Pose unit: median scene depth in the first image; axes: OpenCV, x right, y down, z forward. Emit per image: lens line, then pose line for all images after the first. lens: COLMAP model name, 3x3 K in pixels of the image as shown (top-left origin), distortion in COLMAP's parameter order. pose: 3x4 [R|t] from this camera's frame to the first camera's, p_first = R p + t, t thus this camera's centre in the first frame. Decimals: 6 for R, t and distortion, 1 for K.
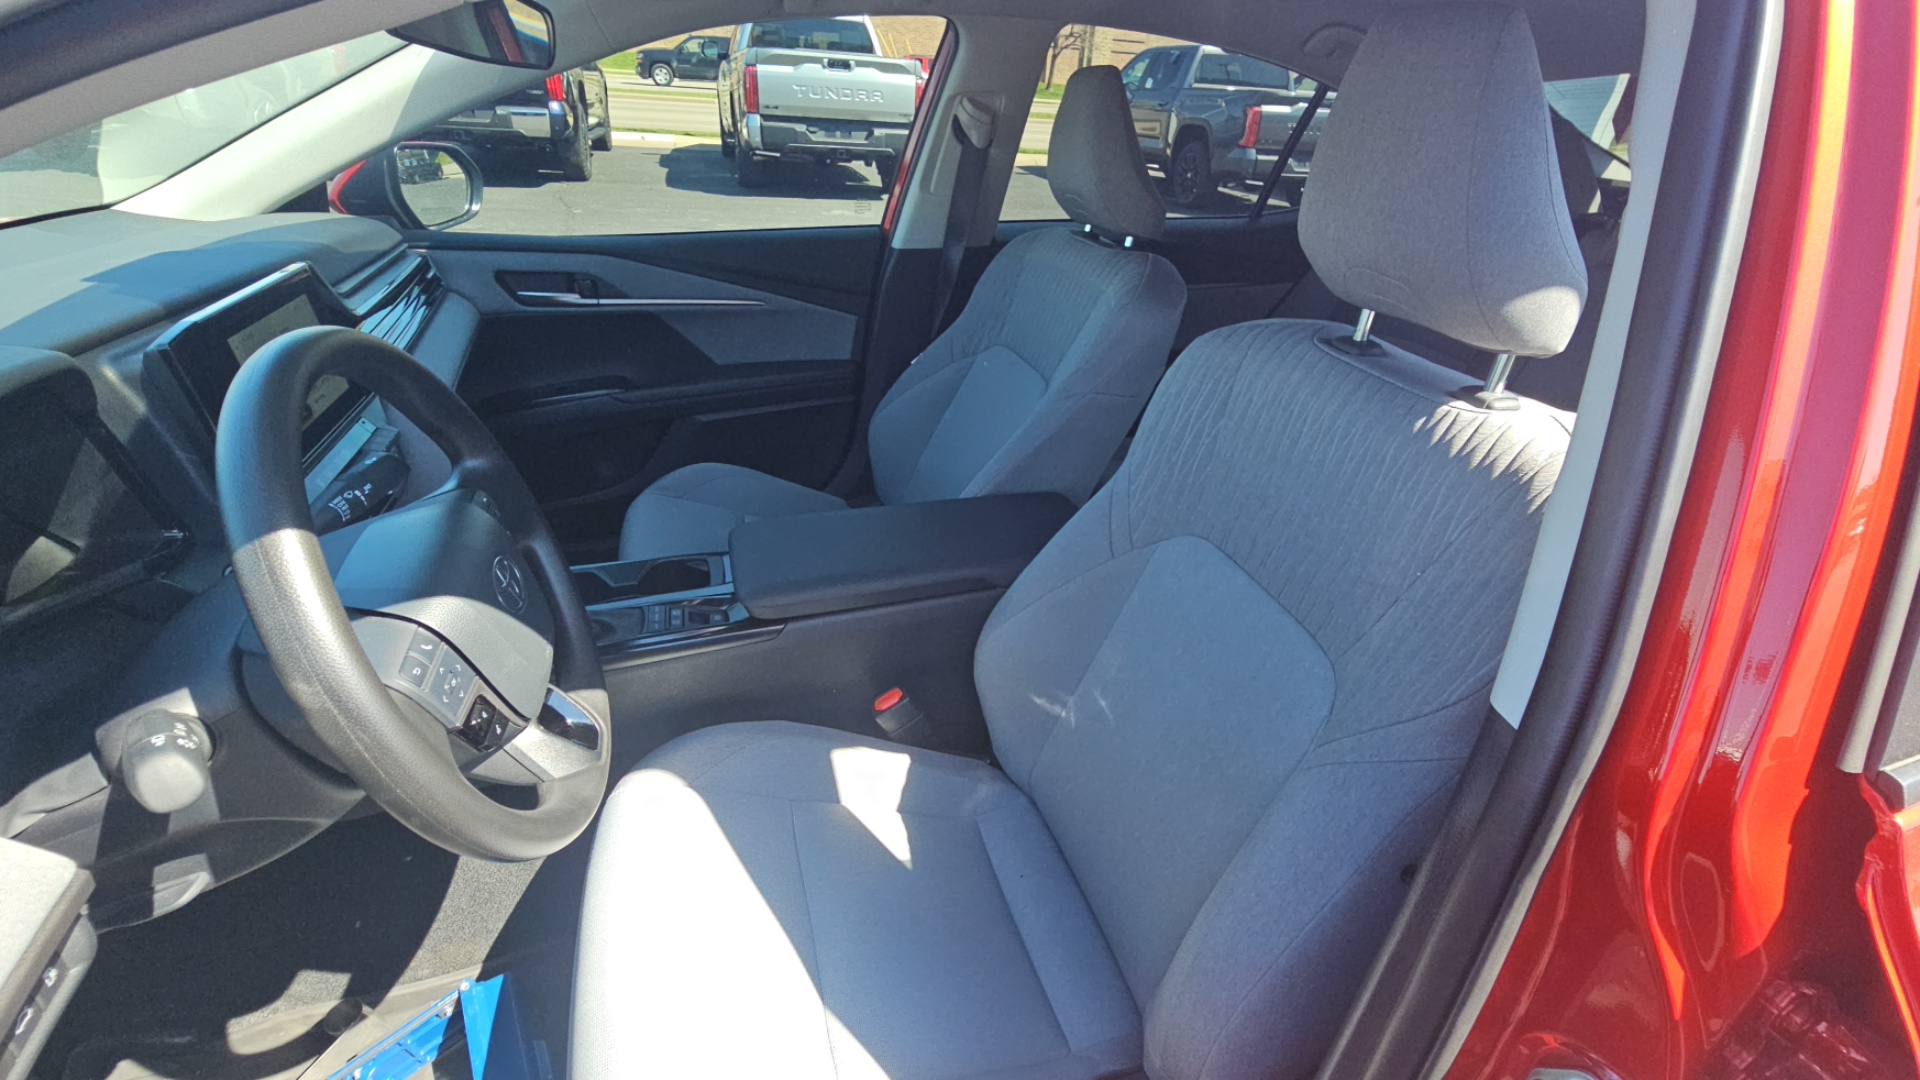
lens RADIAL K [[857.7, 0, 978.6], [0, 857.7, 544.7], [0, 0, 1]] dist [0.008970, -0.007582]
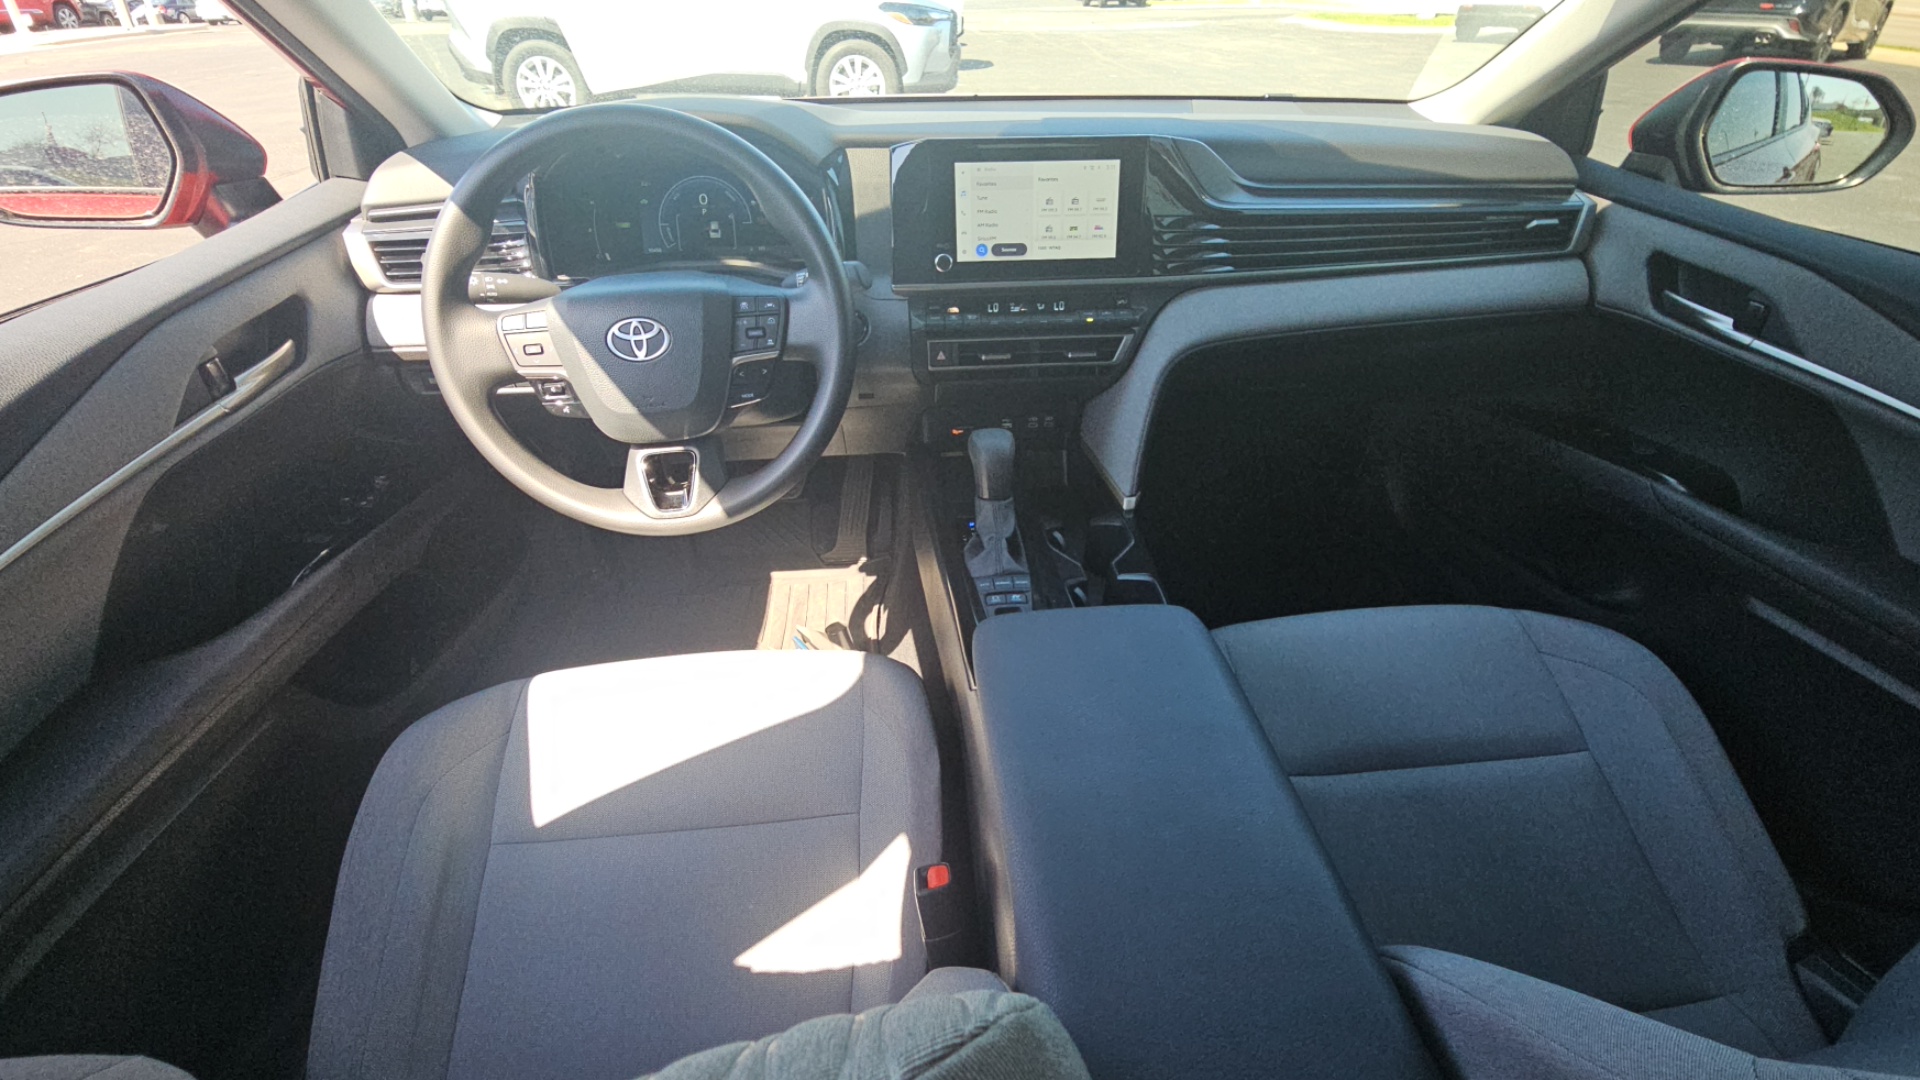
lens RADIAL K [[857.7, 0, 977.2], [0, 857.7, 544.0], [0, 0, 1]] dist [0.008970, -0.007582]
pose [[-0.197109, 0.487114, -0.850804, 0.206683], [-0.471305, 0.713888, 0.517914, -0.232722], [0.859662, 0.503074, 0.088866, 0.551721]]
